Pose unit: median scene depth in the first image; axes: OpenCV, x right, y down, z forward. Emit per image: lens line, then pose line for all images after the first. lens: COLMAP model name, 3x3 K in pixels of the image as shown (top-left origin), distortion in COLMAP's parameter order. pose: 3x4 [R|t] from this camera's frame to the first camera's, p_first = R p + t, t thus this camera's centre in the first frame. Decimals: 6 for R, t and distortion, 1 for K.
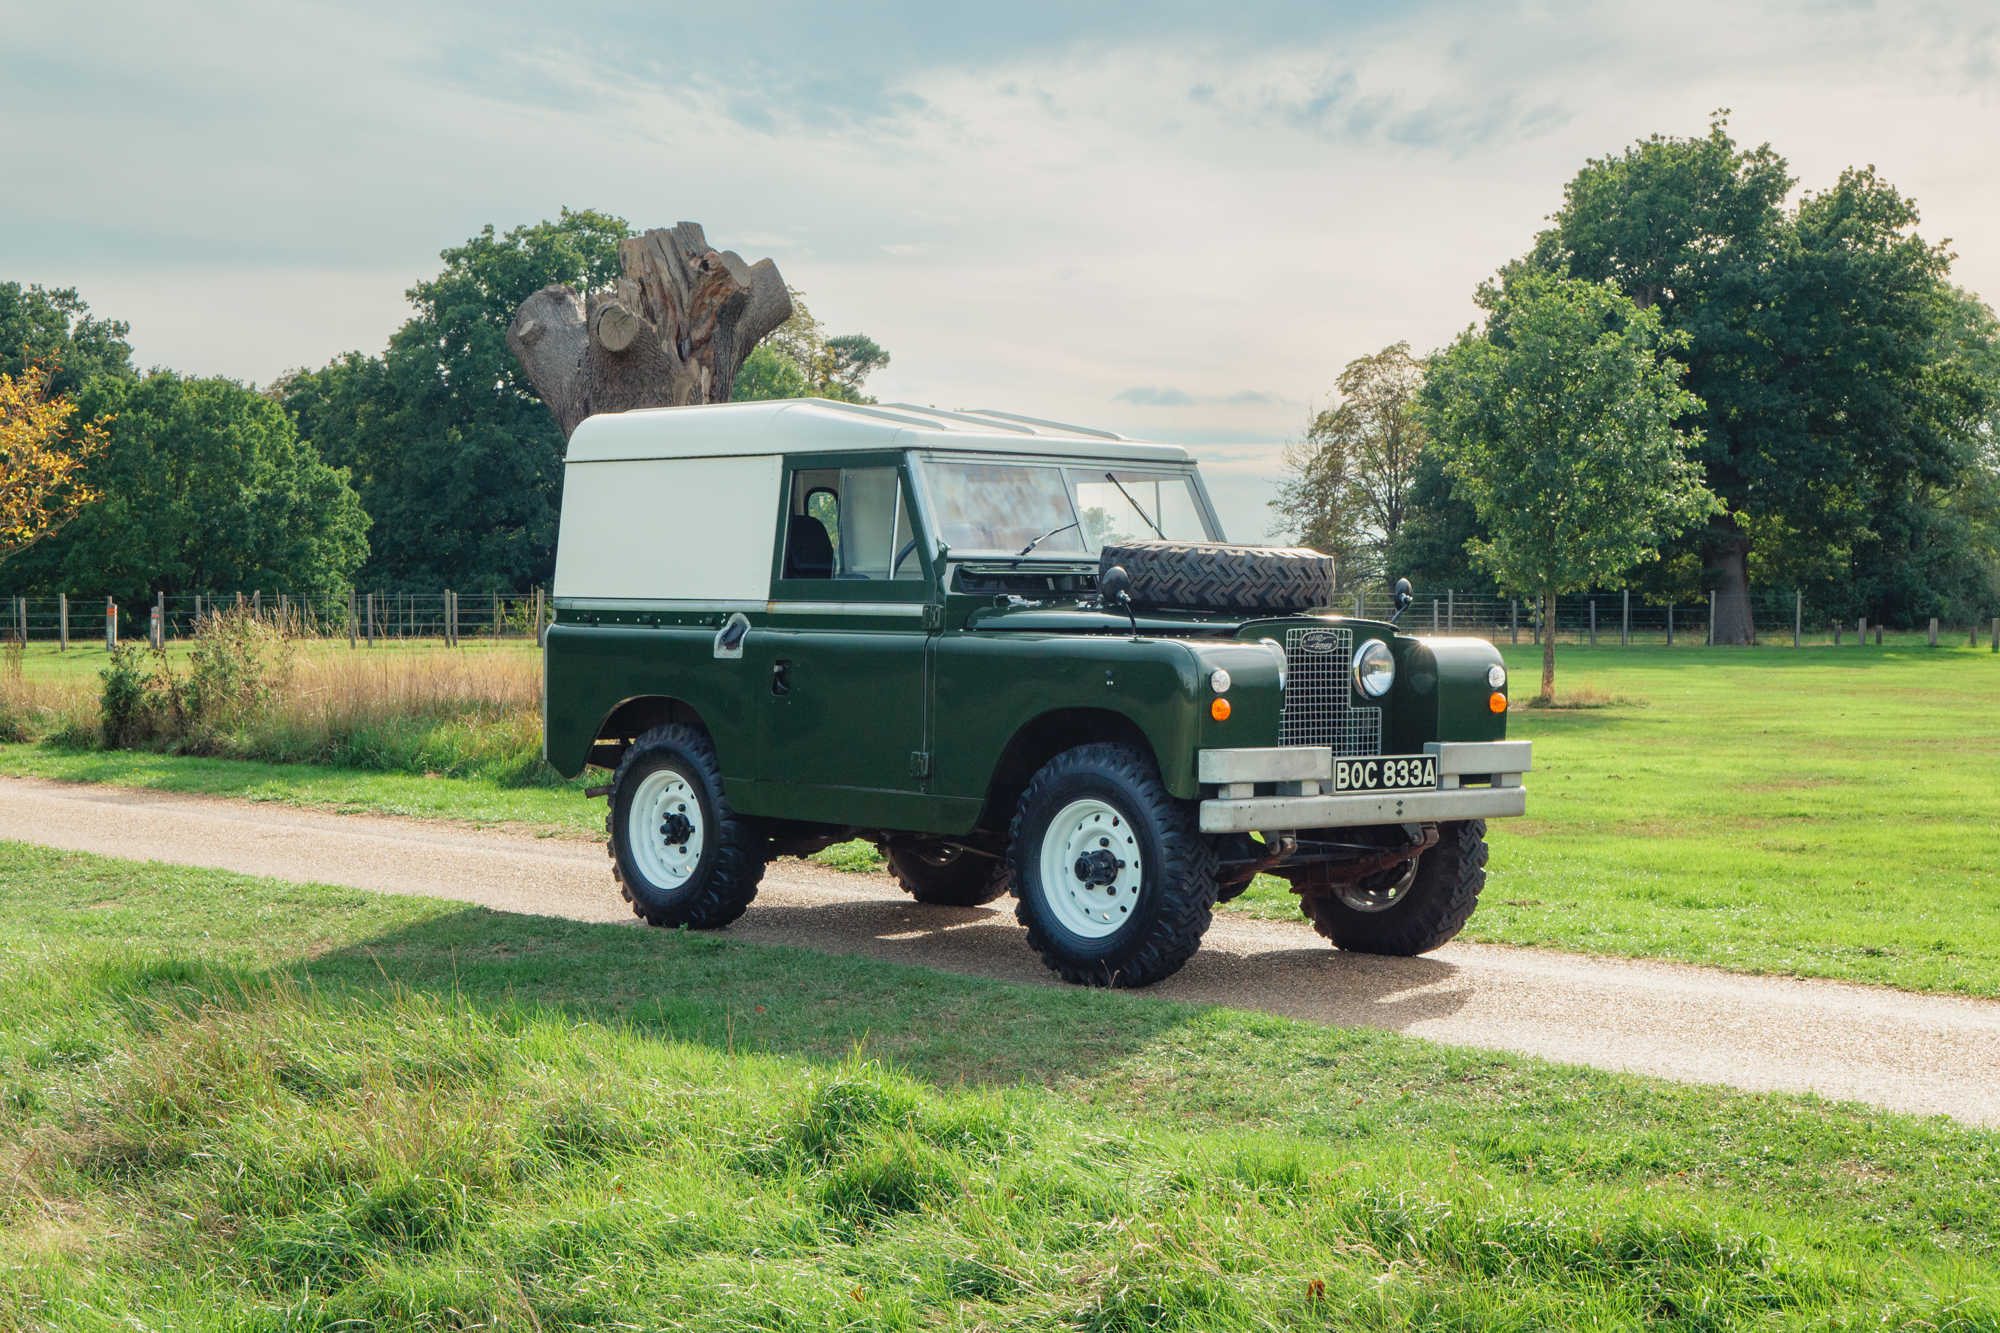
lens RADIAL K [[2985.2, 0, 996.0], [0, 2985.2, 545.4], [0, 0, 1]] dist [-0.001300, 0.145787]
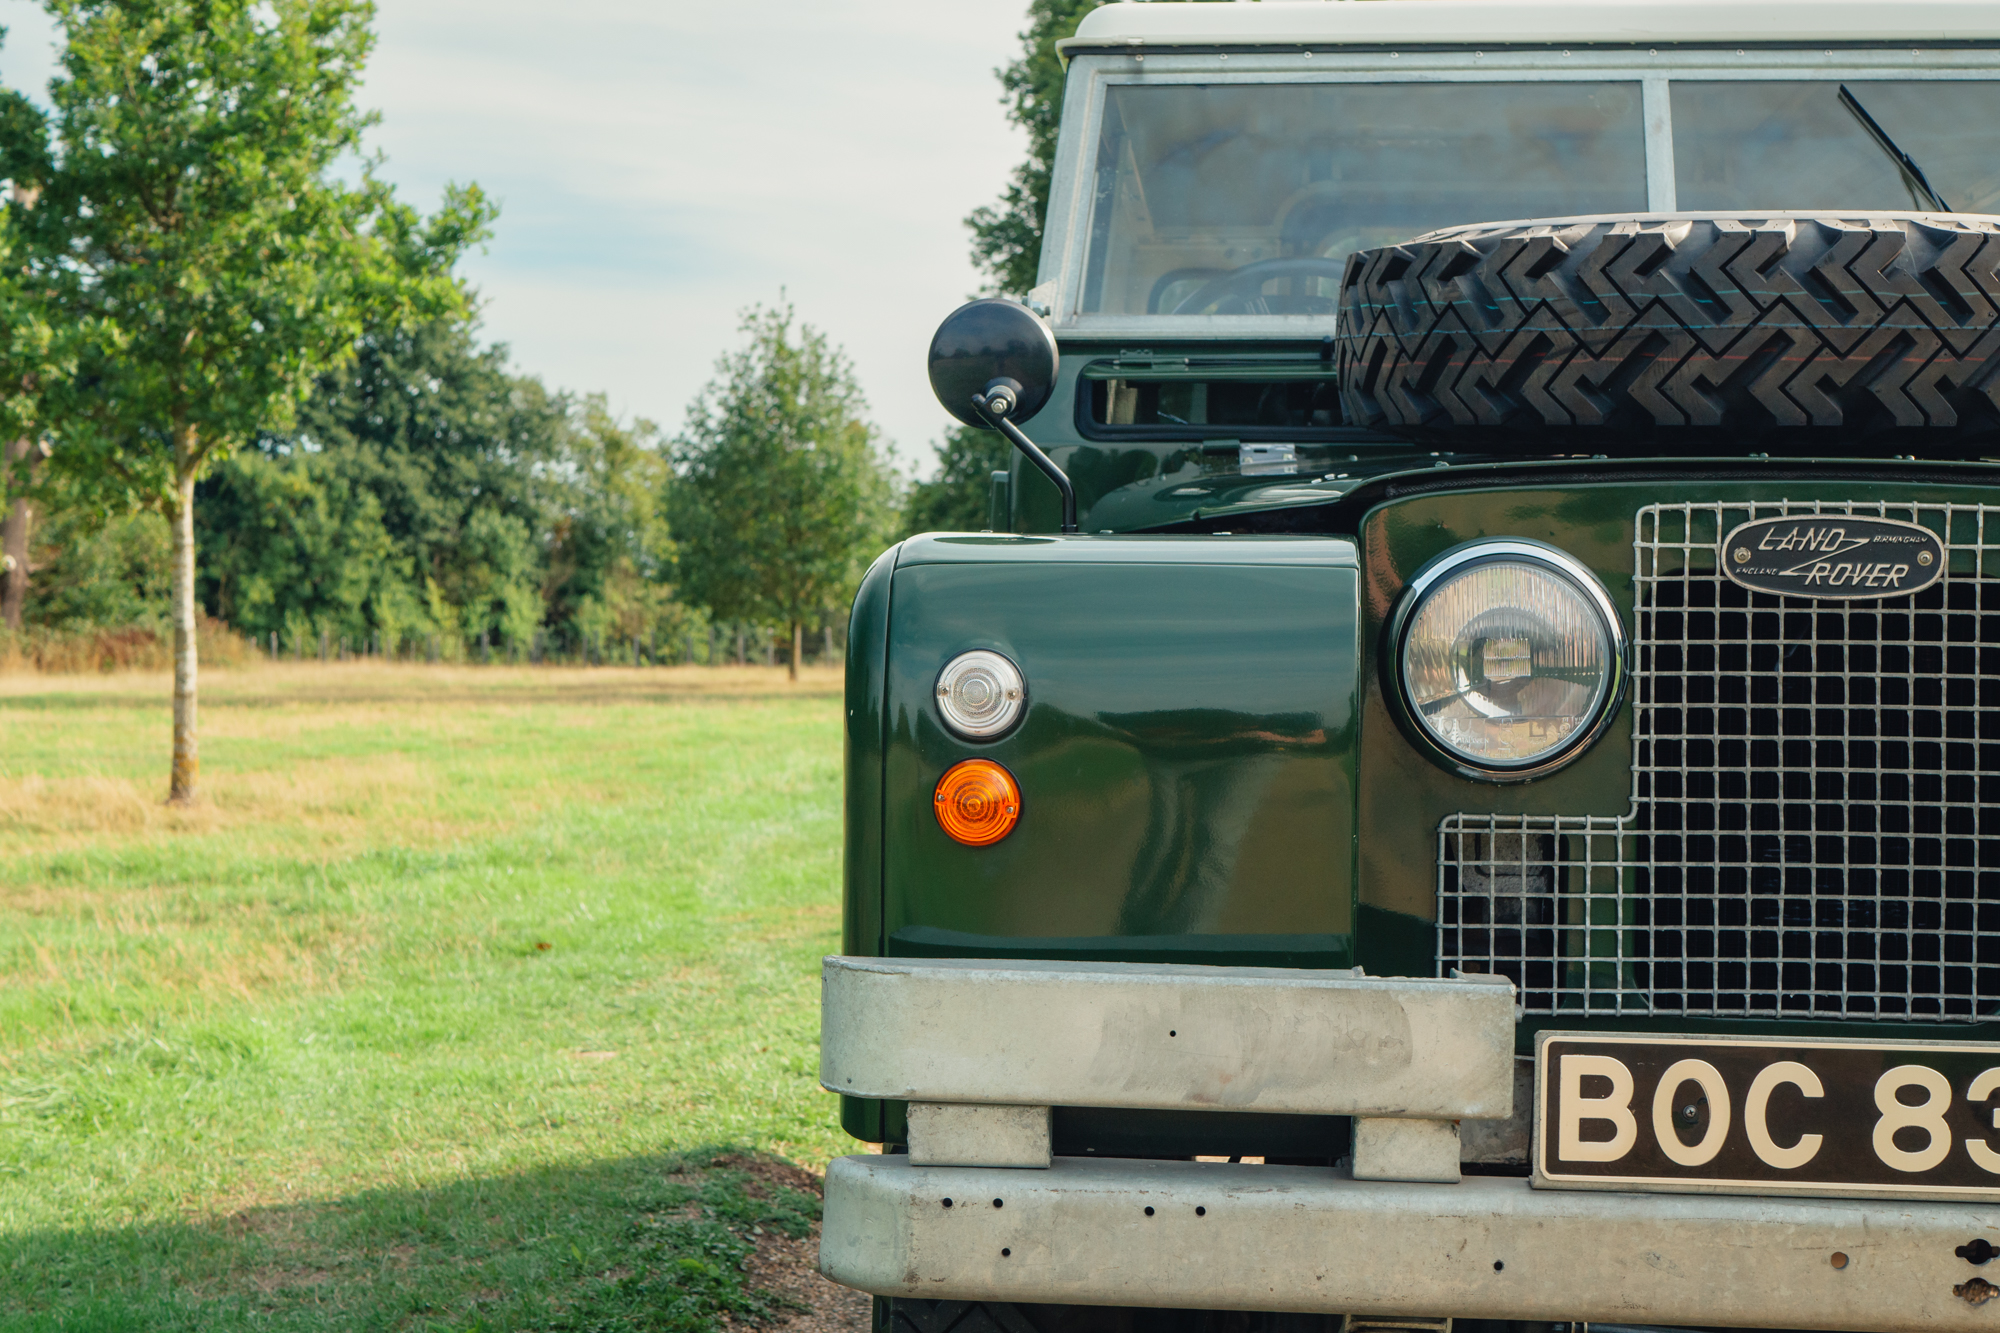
lens RADIAL K [[3046.0, 0, 1000.0], [0, 3046.0, 666.5], [0, 0, 1]] dist [-0.023745, 0.025342]
pose [[0.669686, 0.011773, -0.742551, 0.215950], [0.009697, 0.999650, 0.024594, 0.029668], [0.742581, -0.023671, 0.669338, 0.664454]]
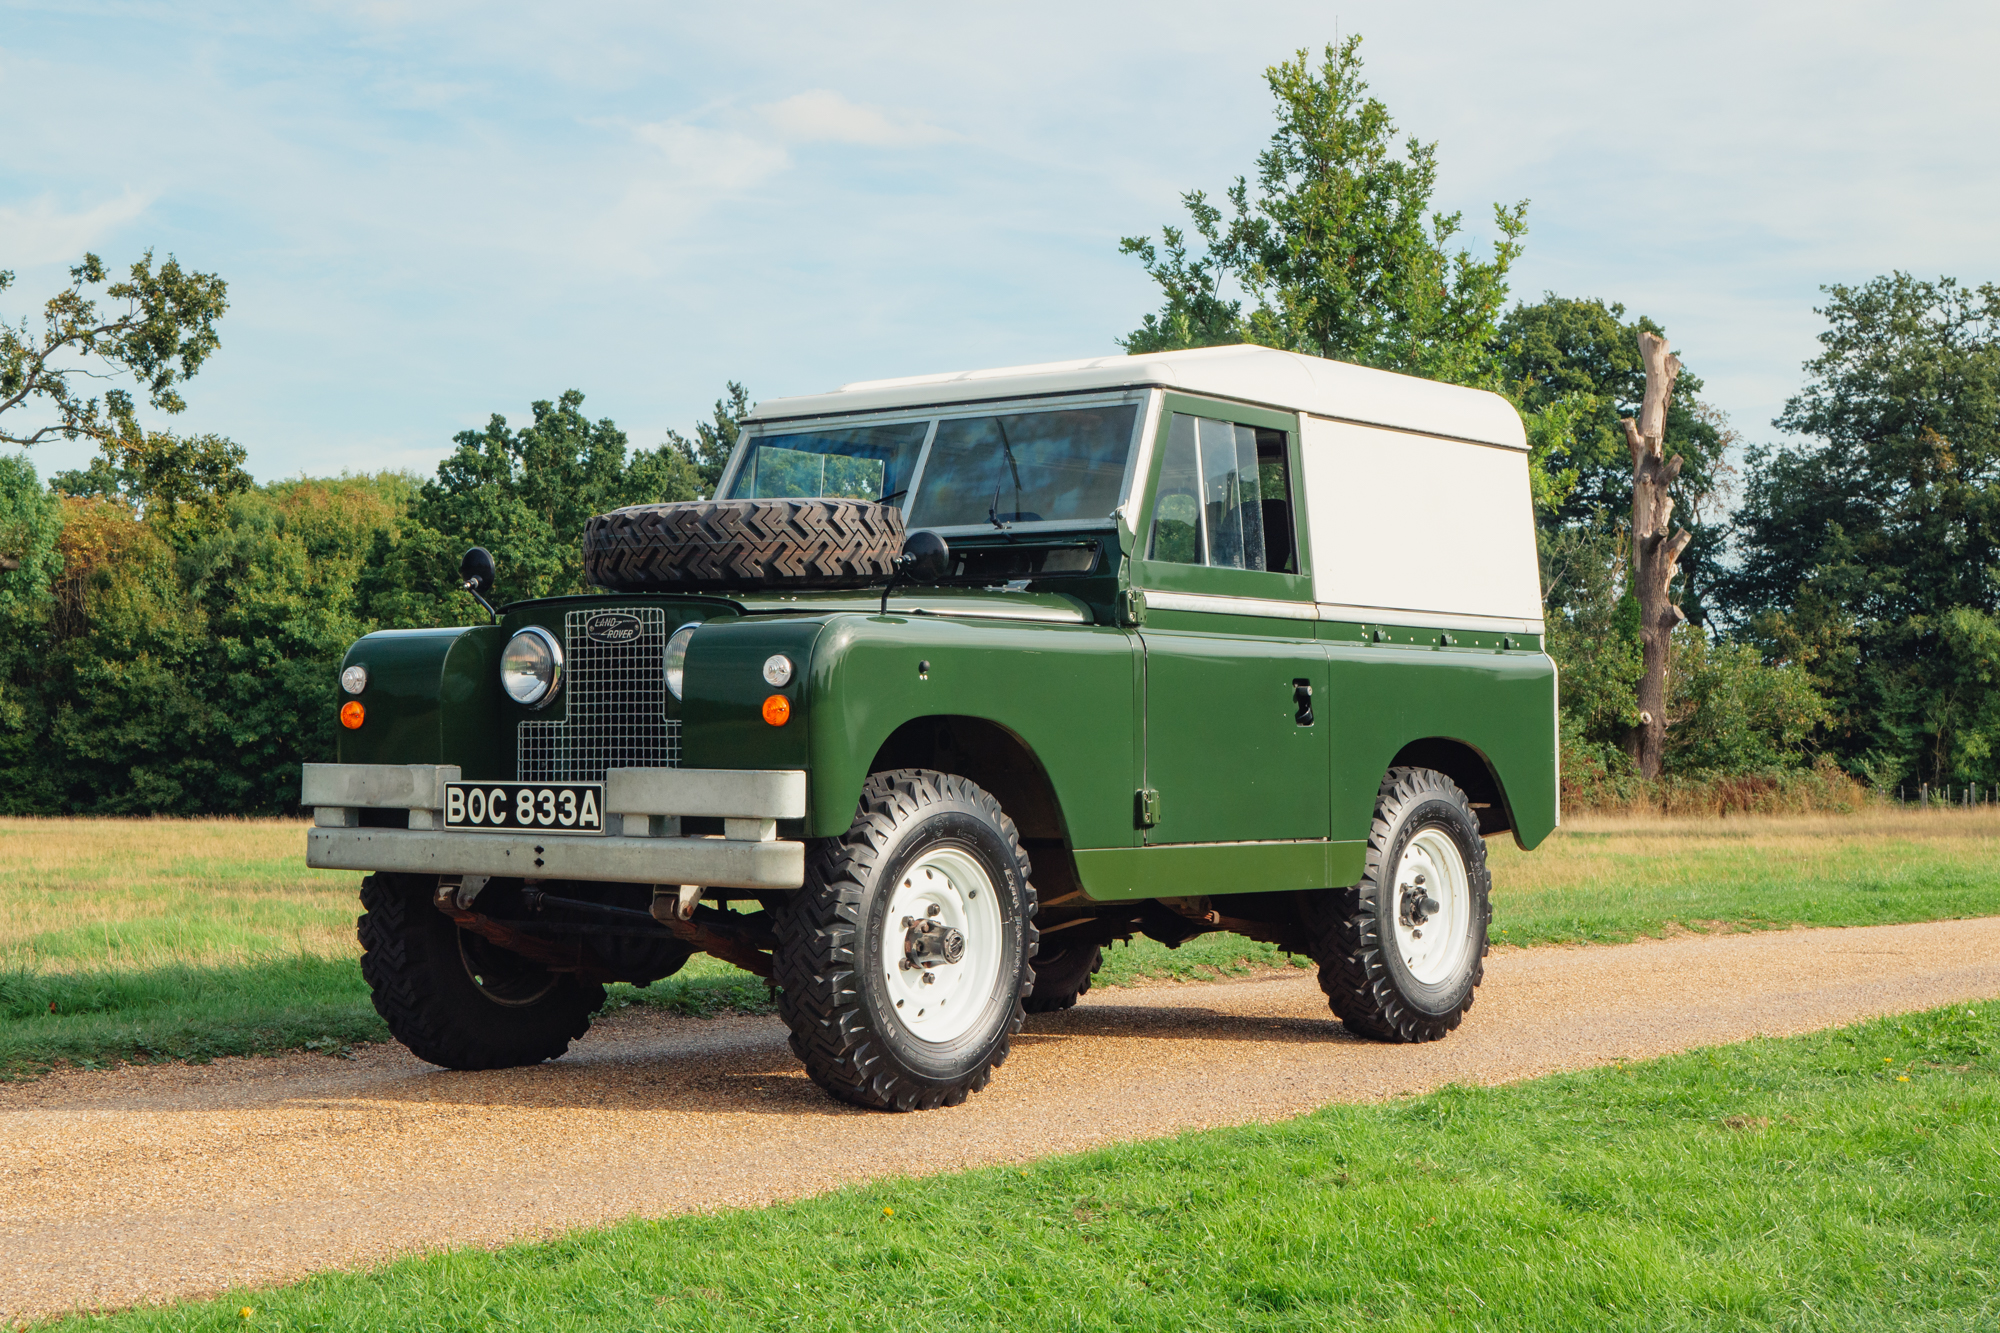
lens RADIAL K [[2985.2, 0, 996.0], [0, 2985.2, 545.4], [0, 0, 1]] dist [-0.001300, 0.145787]
pose [[0.163304, -0.079435, -0.983373, 0.714640], [0.019922, 0.996816, -0.077212, 0.059982], [0.986375, -0.006982, 0.164366, 0.833157]]
